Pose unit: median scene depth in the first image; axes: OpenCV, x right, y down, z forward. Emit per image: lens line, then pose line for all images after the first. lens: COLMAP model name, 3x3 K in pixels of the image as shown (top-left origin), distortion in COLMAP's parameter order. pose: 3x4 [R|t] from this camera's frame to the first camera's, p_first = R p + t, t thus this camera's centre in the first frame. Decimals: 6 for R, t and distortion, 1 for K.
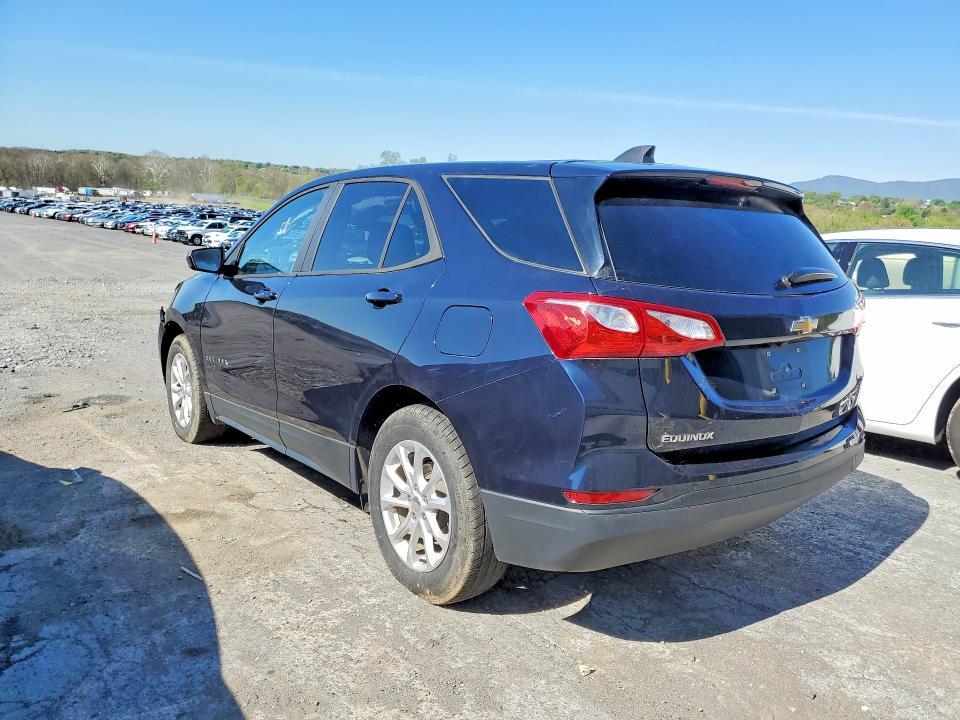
lens RADIAL K [[783.3, 0, 480.0], [0, 783.3, 360.0], [0, 0, 1]] dist [-0.000936, -0.003621]
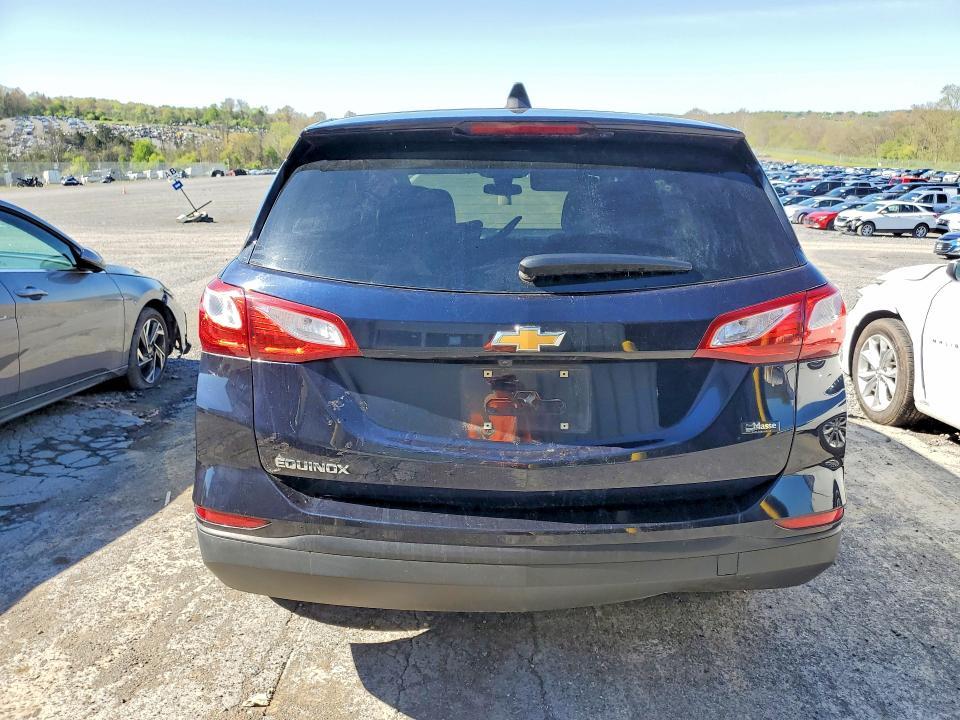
lens RADIAL K [[765.7, 0, 479.7], [0, 765.7, 343.1], [0, 0, 1]] dist [0.000172, 0.004604]
pose [[0.777053, 0.097962, -0.621766, 0.802439], [-0.072246, 0.995167, 0.066503, -0.082092], [0.625275, -0.006756, 0.780375, 0.465265]]
